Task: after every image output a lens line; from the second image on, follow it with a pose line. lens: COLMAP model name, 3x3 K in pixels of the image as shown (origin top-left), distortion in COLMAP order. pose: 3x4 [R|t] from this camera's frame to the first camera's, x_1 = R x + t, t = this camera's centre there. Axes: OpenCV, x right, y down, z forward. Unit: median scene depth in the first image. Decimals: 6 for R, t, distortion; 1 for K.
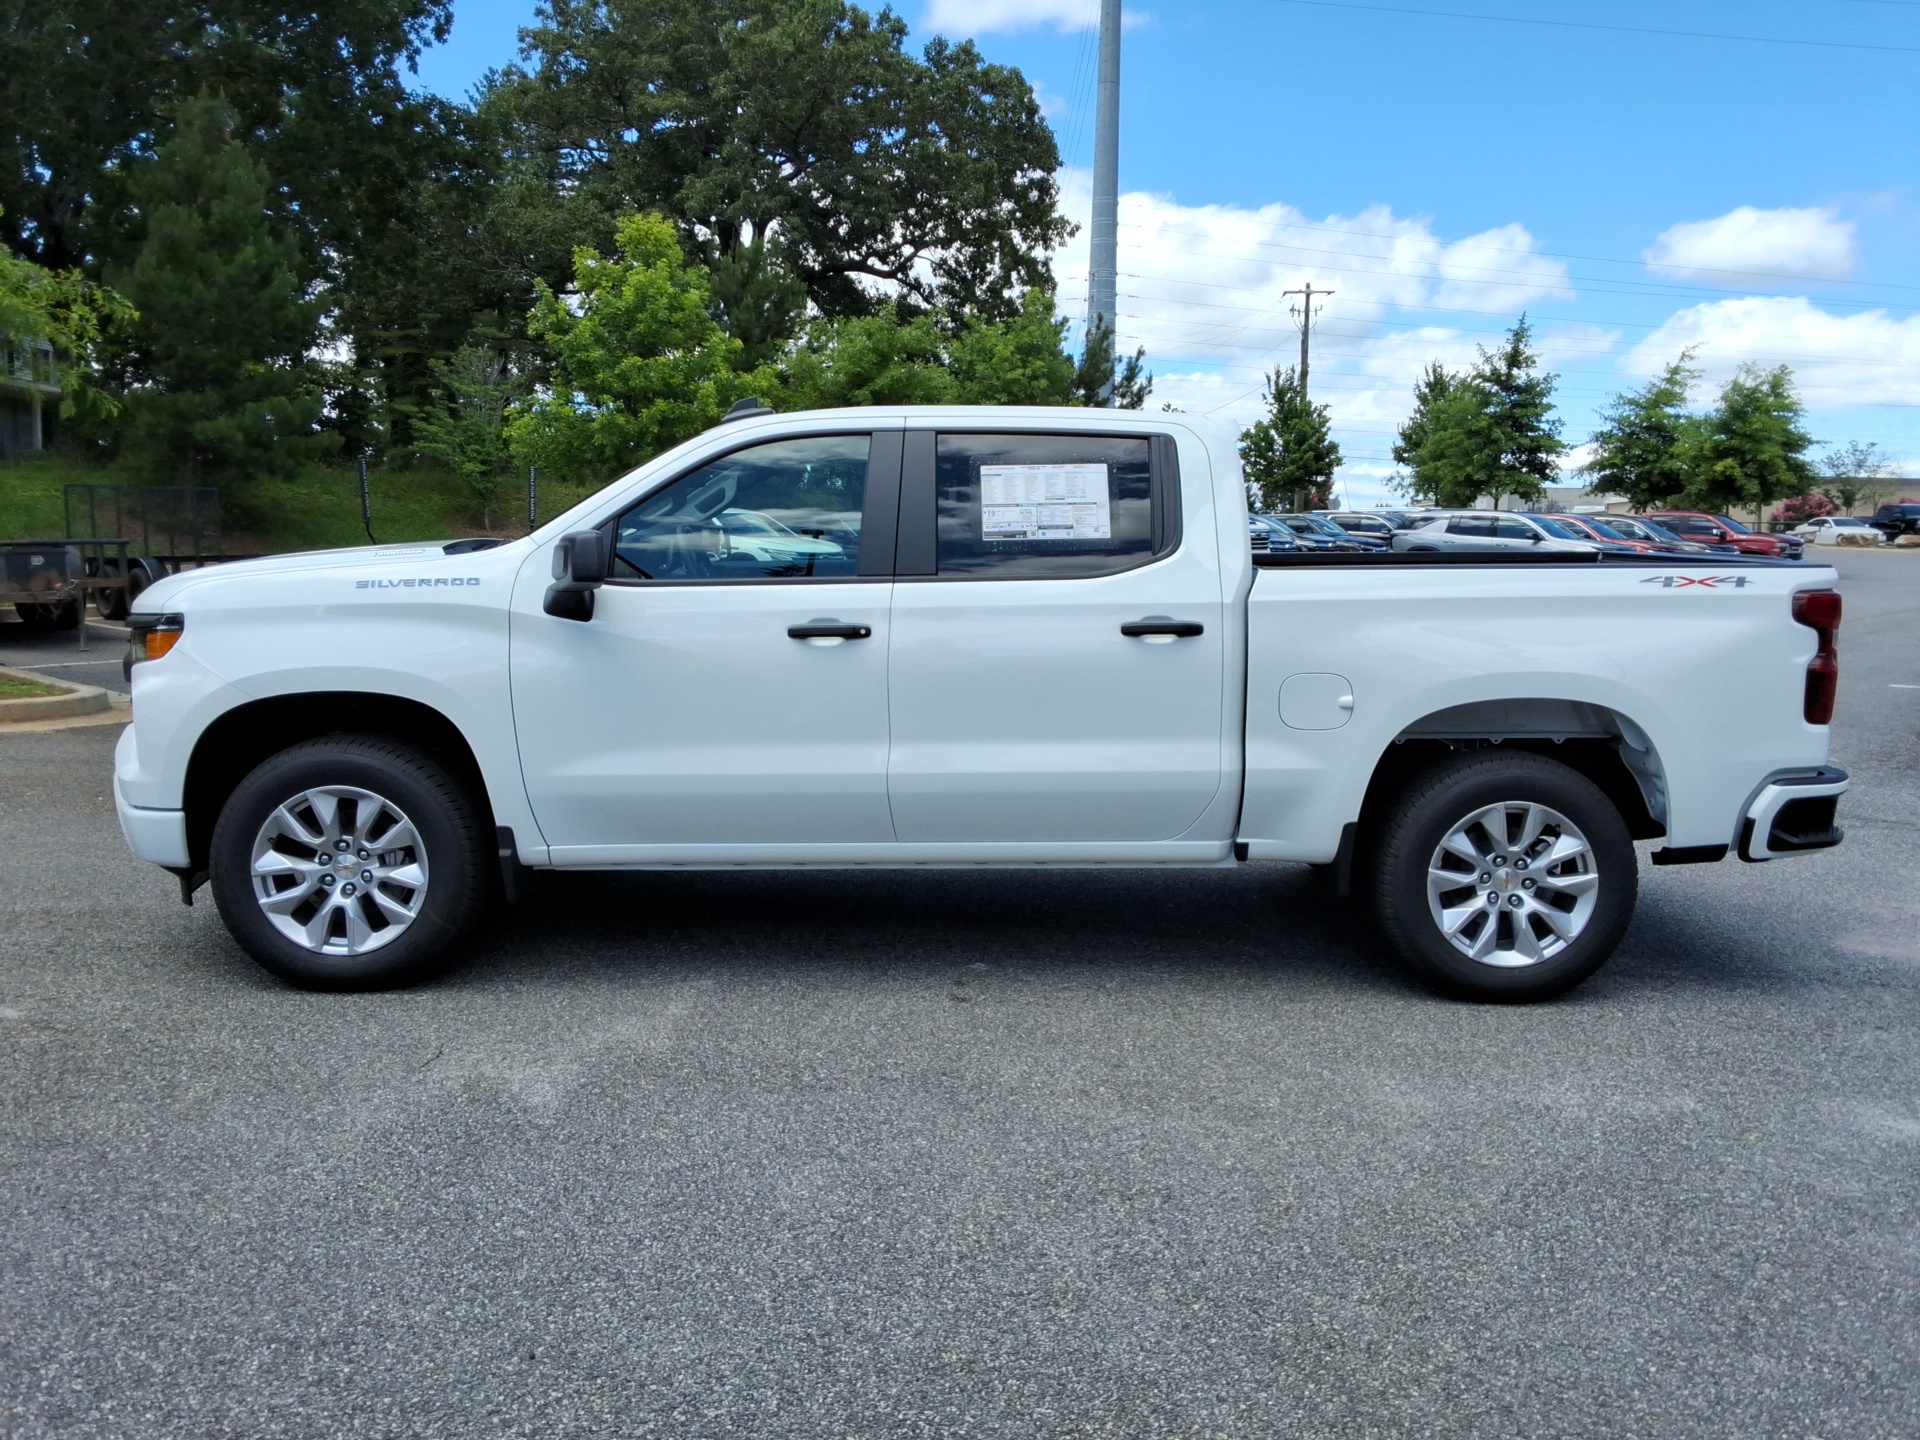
lens RADIAL K [[1559.0, 0, 972.3], [0, 1559.0, 689.9], [0, 0, 1]] dist [0.128713, -0.201920]
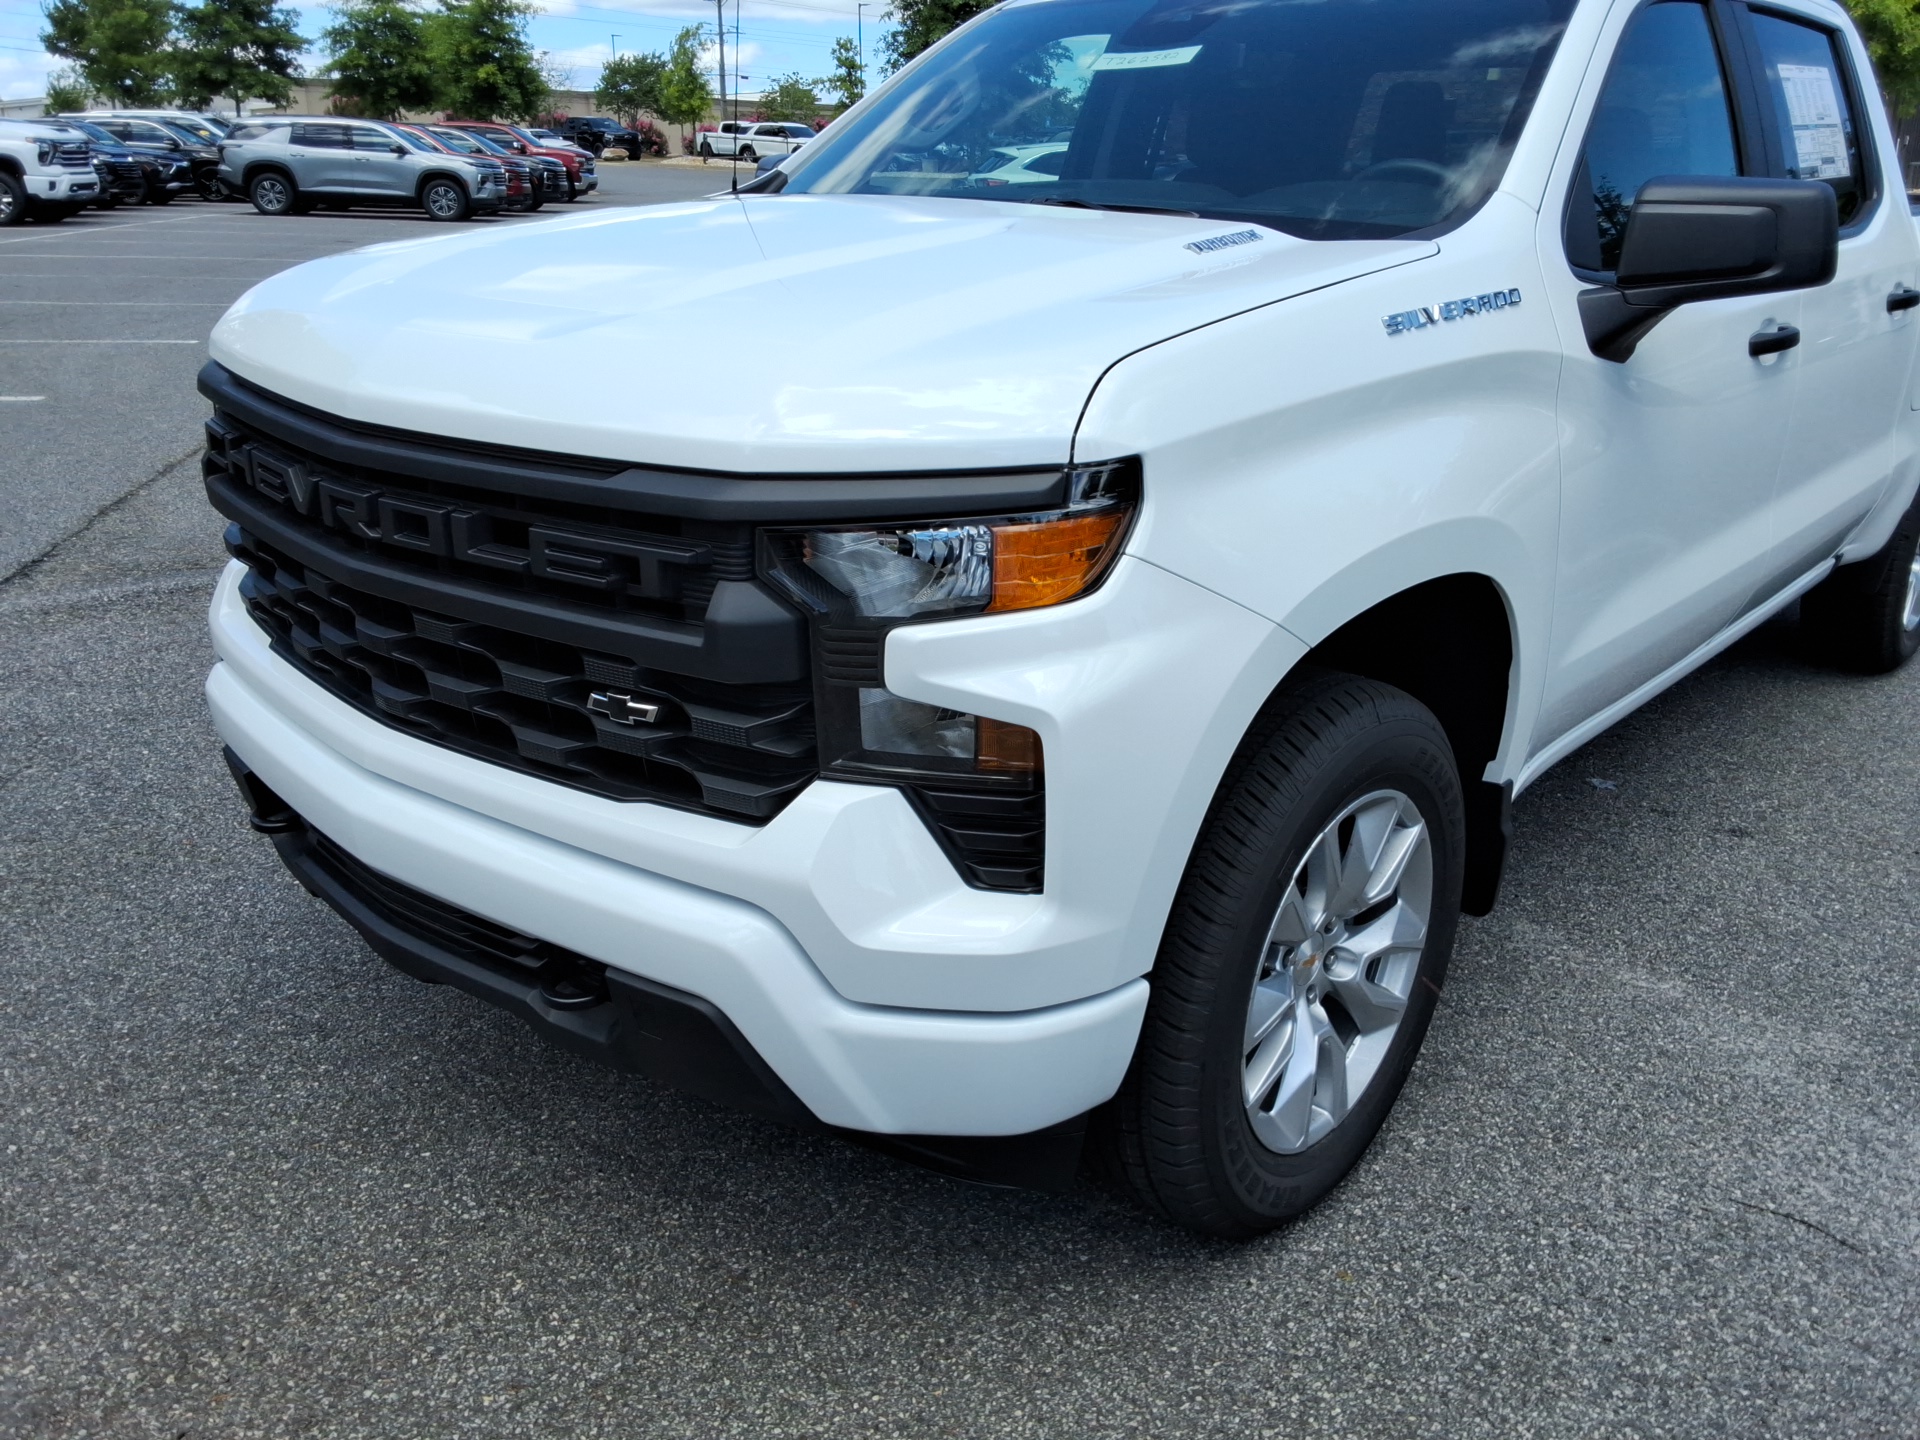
lens RADIAL K [[1583.7, 0, 950.3], [0, 1583.7, 682.9], [0, 0, 1]] dist [0.001565, -0.002412]
pose [[0.675008, -0.238779, 0.698103, -0.151807], [0.072807, 0.963122, 0.259027, -0.018024], [-0.734209, -0.124019, 0.667500, 0.155042]]
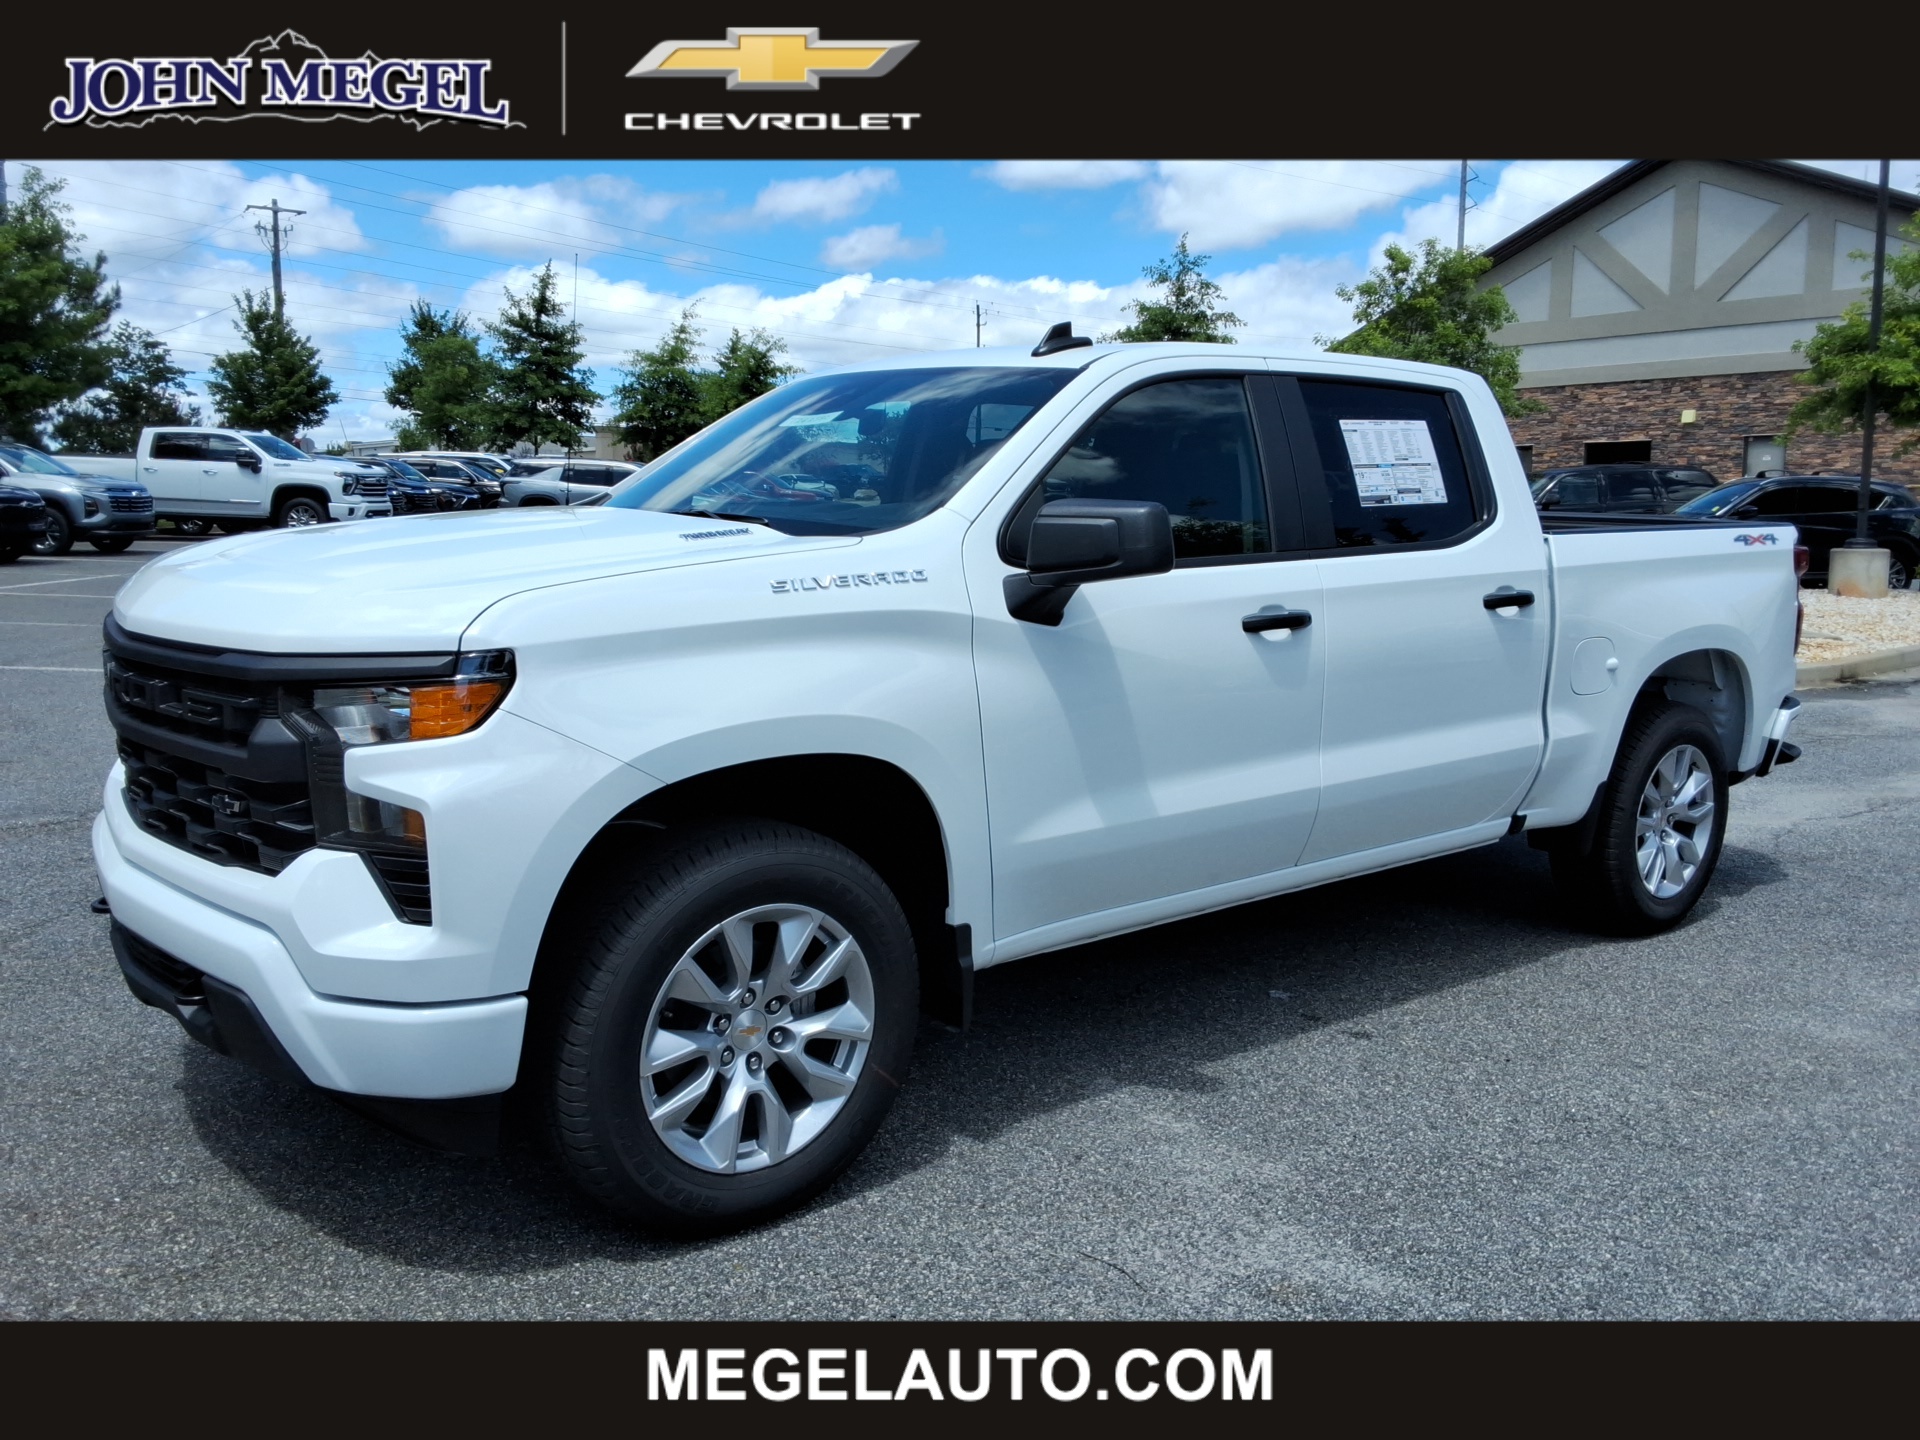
lens RADIAL K [[1544.6, 0, 972.6], [0, 1544.6, 708.6], [0, 0, 1]] dist [0.119157, -0.193049]
pose [[0.778848, -0.083747, 0.621597, -0.139263], [0.054108, 0.996322, 0.066437, -0.010559], [-0.624875, -0.018111, 0.780515, 0.091002]]
